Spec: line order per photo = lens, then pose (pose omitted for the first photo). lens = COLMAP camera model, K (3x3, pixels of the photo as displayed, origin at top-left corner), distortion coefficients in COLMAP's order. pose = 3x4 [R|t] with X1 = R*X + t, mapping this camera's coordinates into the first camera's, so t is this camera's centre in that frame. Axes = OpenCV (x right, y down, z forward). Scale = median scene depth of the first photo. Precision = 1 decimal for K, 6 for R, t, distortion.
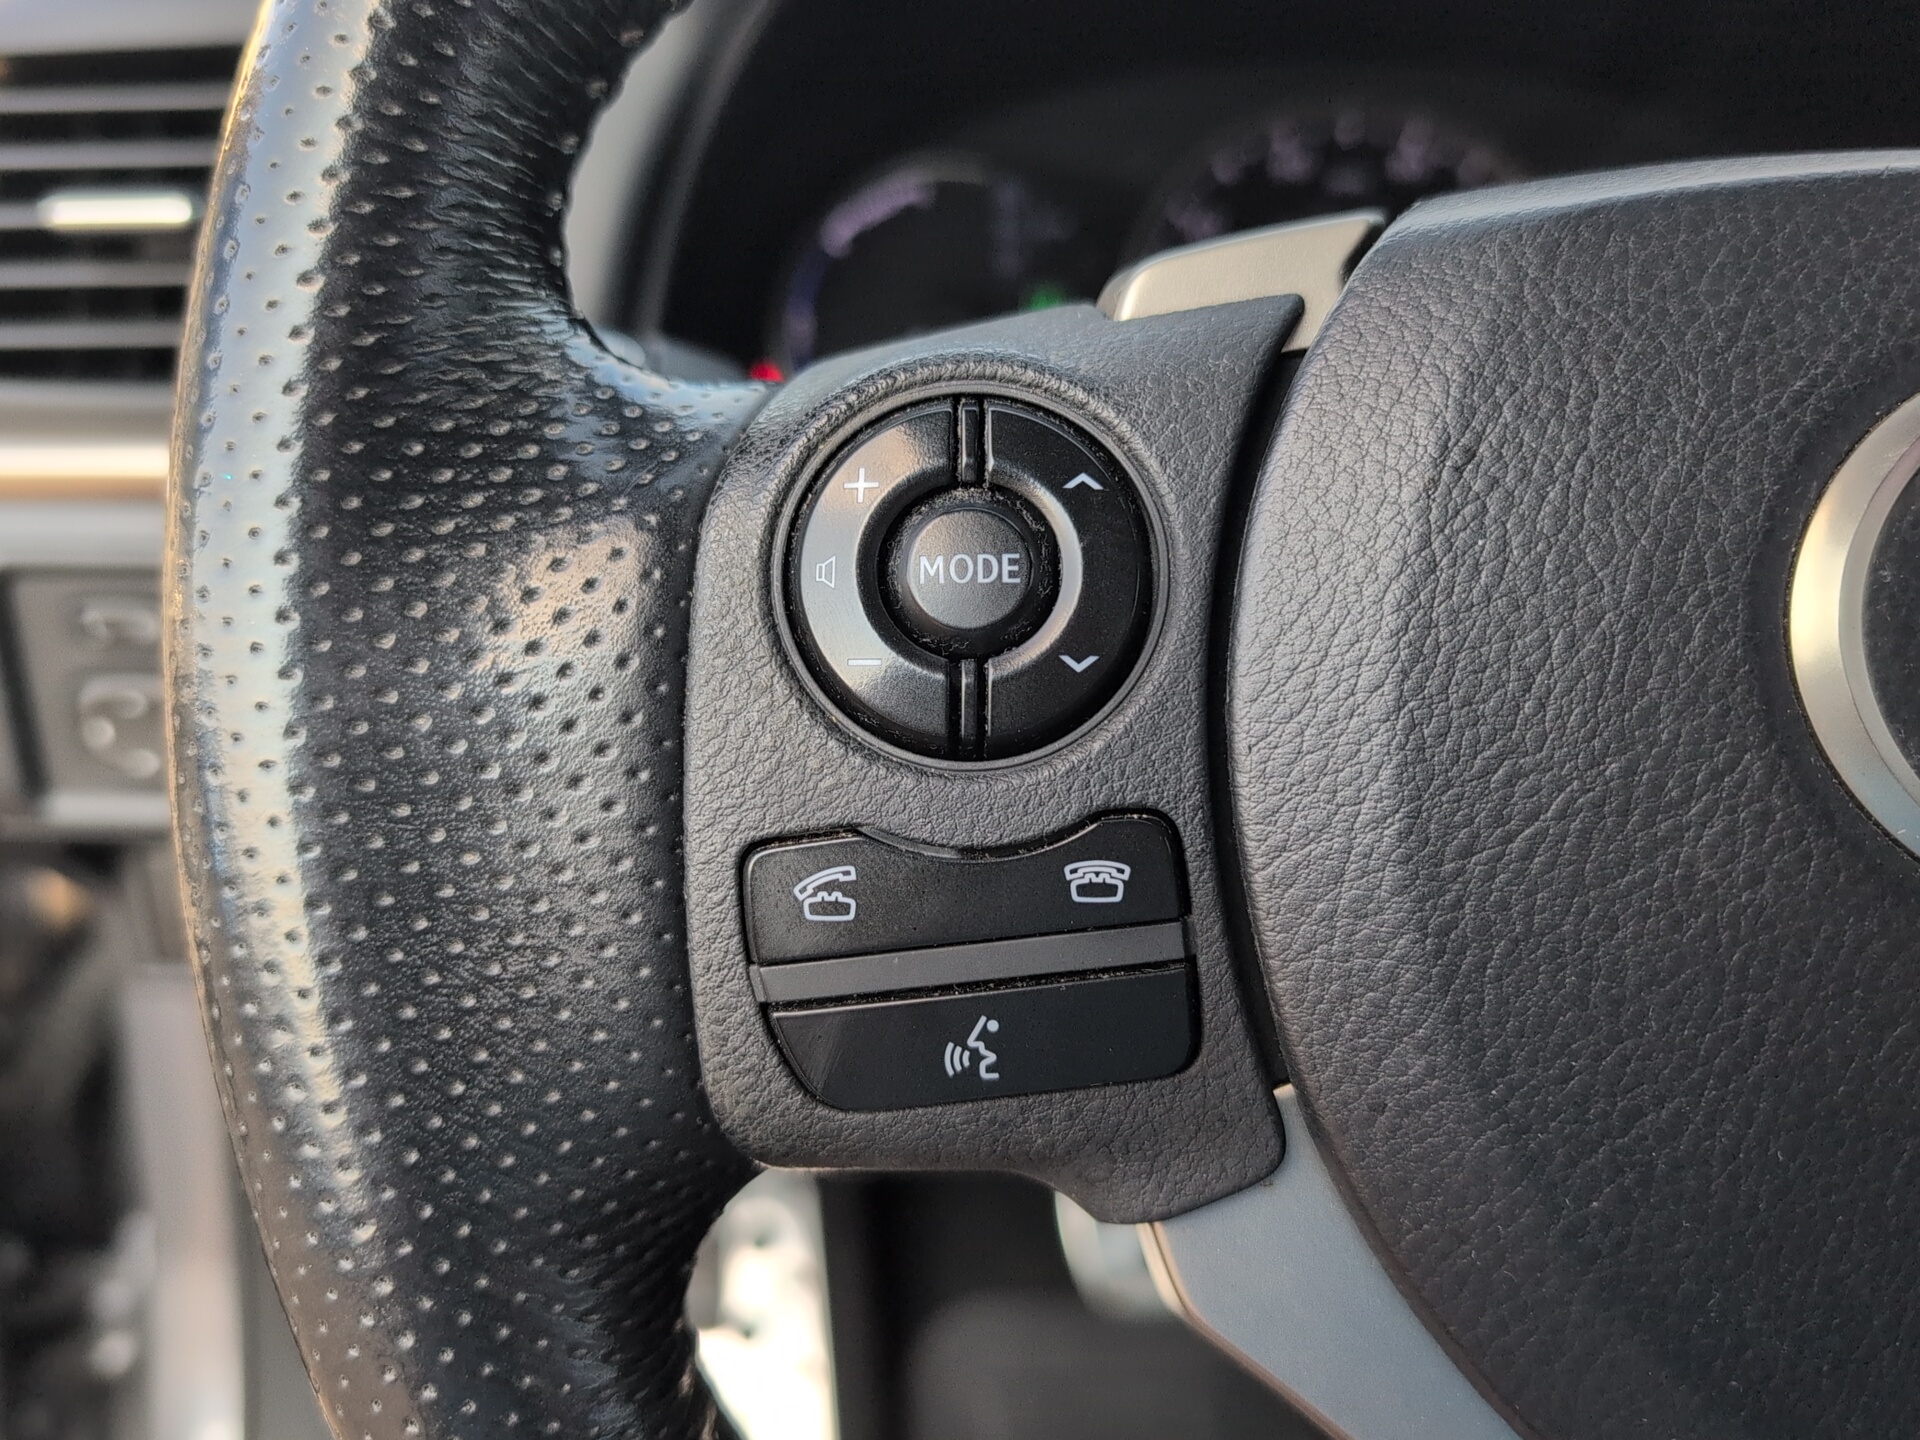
lens RADIAL K [[1585.5, 0, 971.0], [0, 1585.5, 716.7], [0, 0, 1]] dist [0.001466, -0.044394]
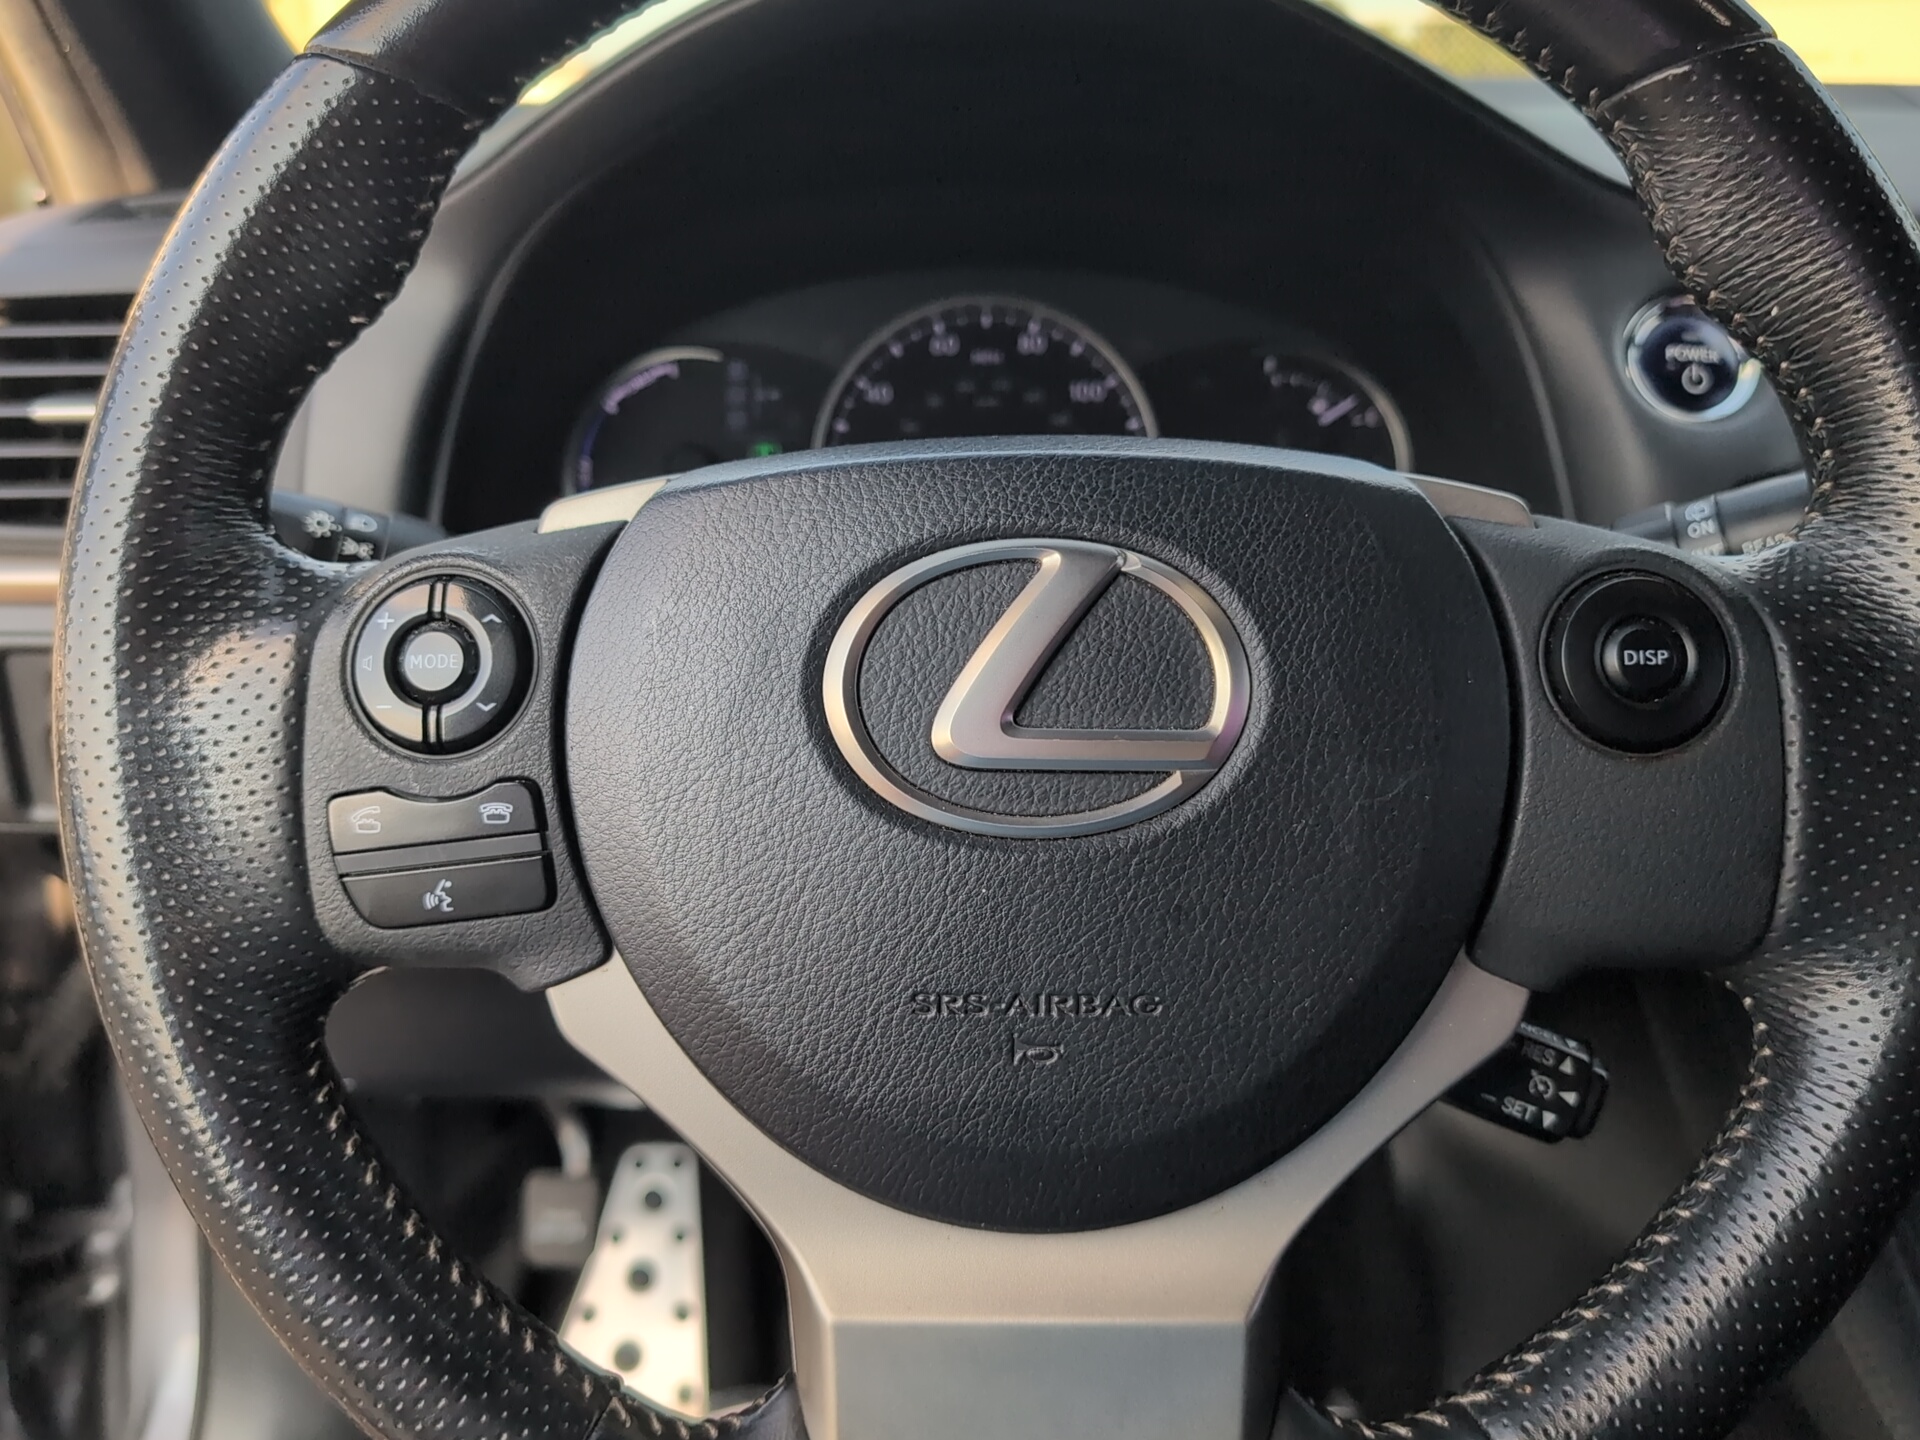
lens RADIAL K [[1585.5, 0, 956.1], [0, 1585.5, 737.7], [0, 0, 1]] dist [0.001466, -0.044394]
pose [[0.999717, -0.005709, -0.023081, 0.714900], [0.005253, 0.999791, -0.019771, 0.049594], [0.023189, 0.019644, 0.999538, -1.032278]]
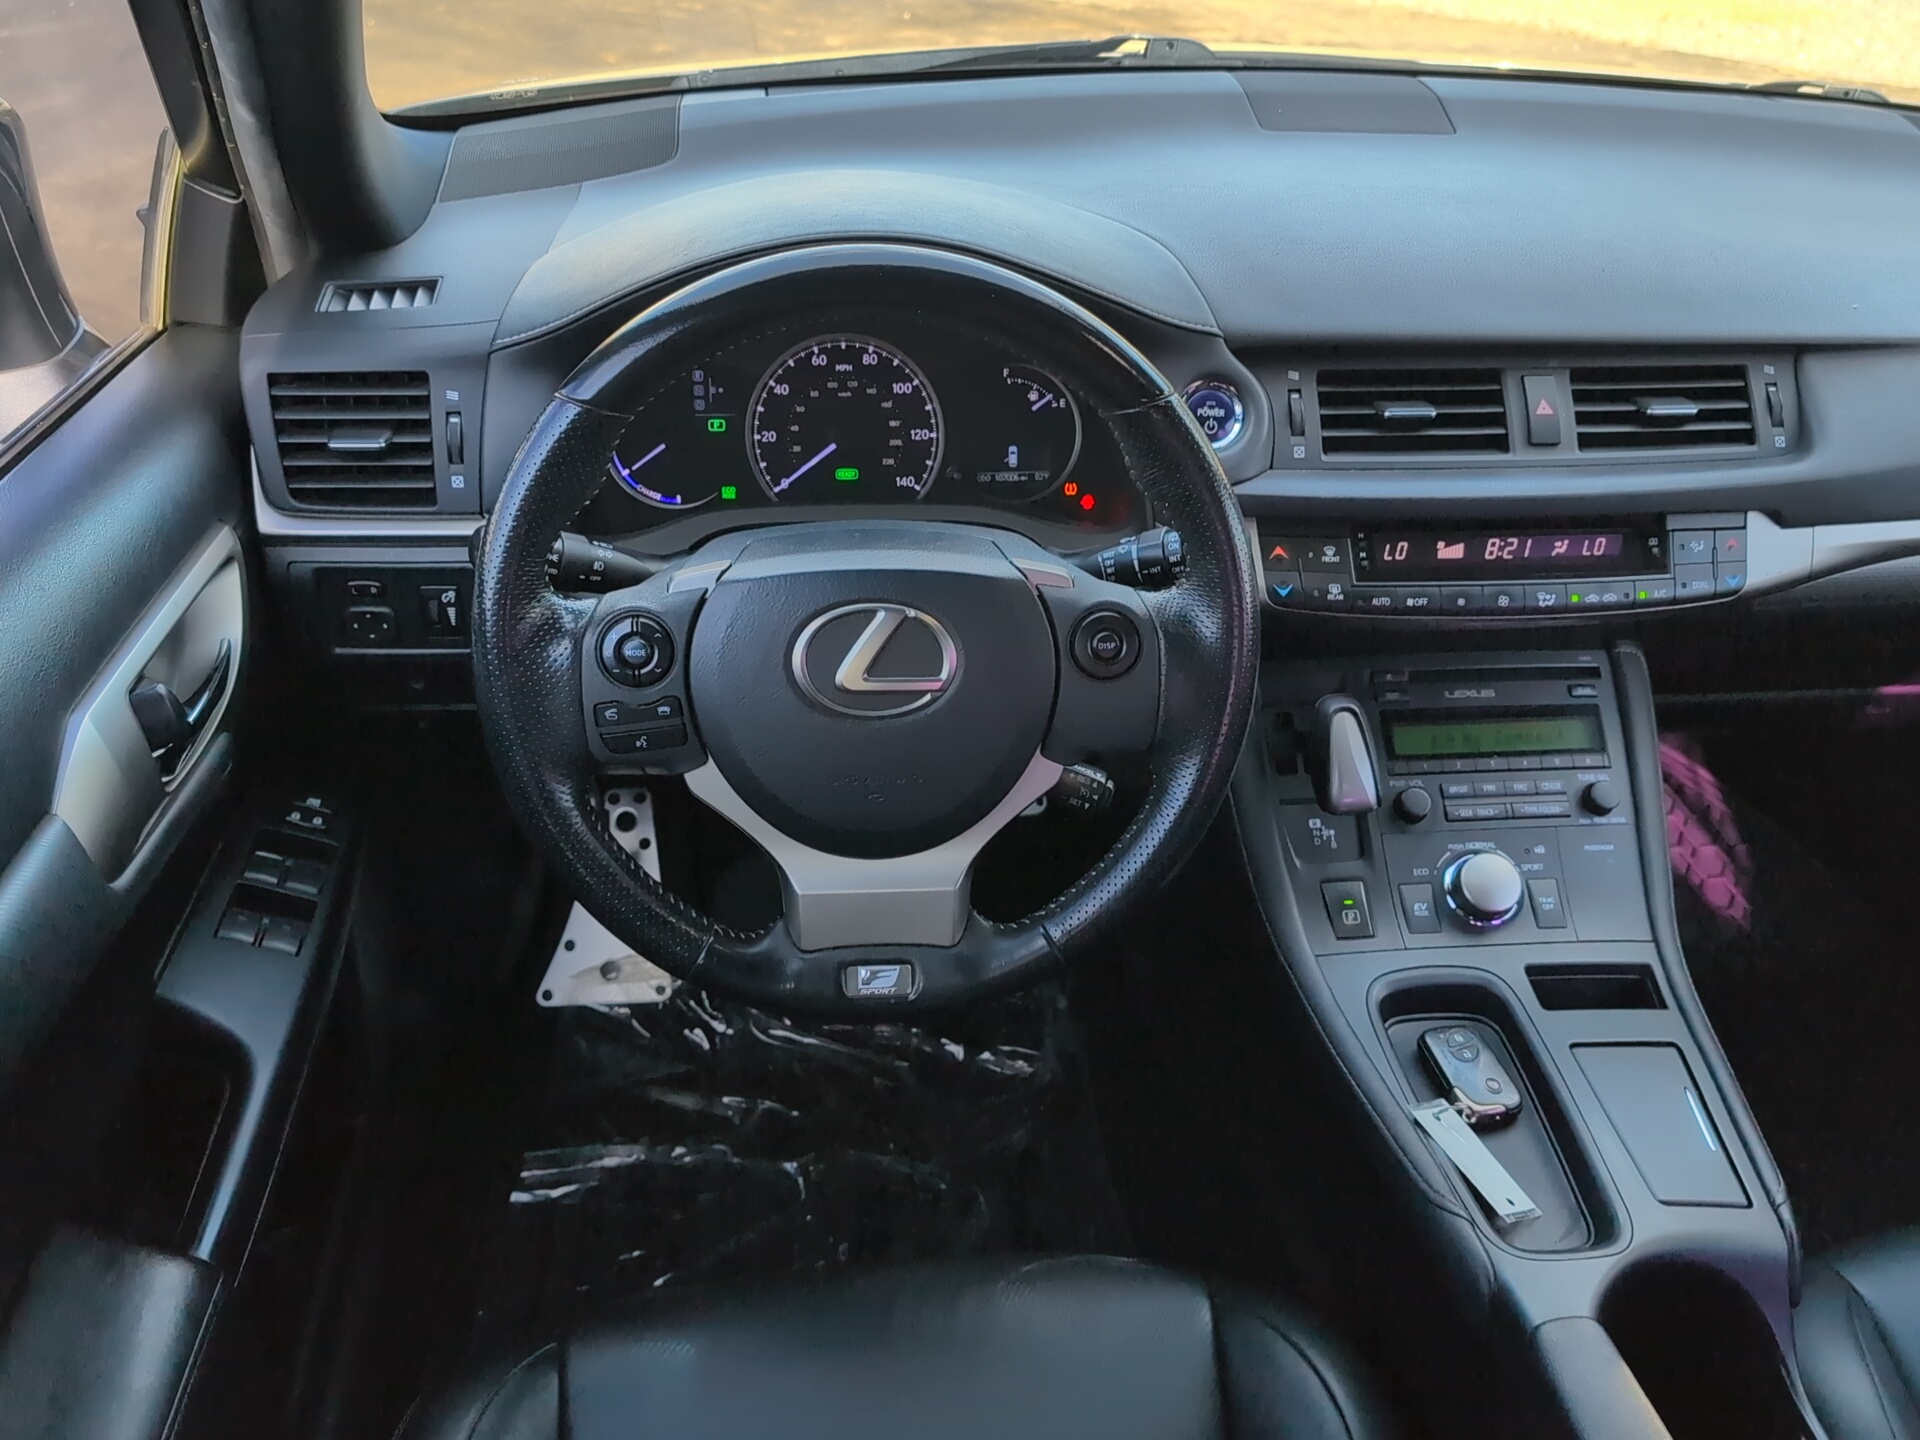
lens RADIAL K [[1585.5, 0, 944.3], [0, 1585.5, 744.6], [0, 0, 1]] dist [0.001466, -0.044394]
pose [[0.997507, -0.023119, 0.066668, 0.644163], [0.006789, 0.971865, 0.235443, -1.002955], [-0.070236, -0.234403, 0.969599, -4.131695]]
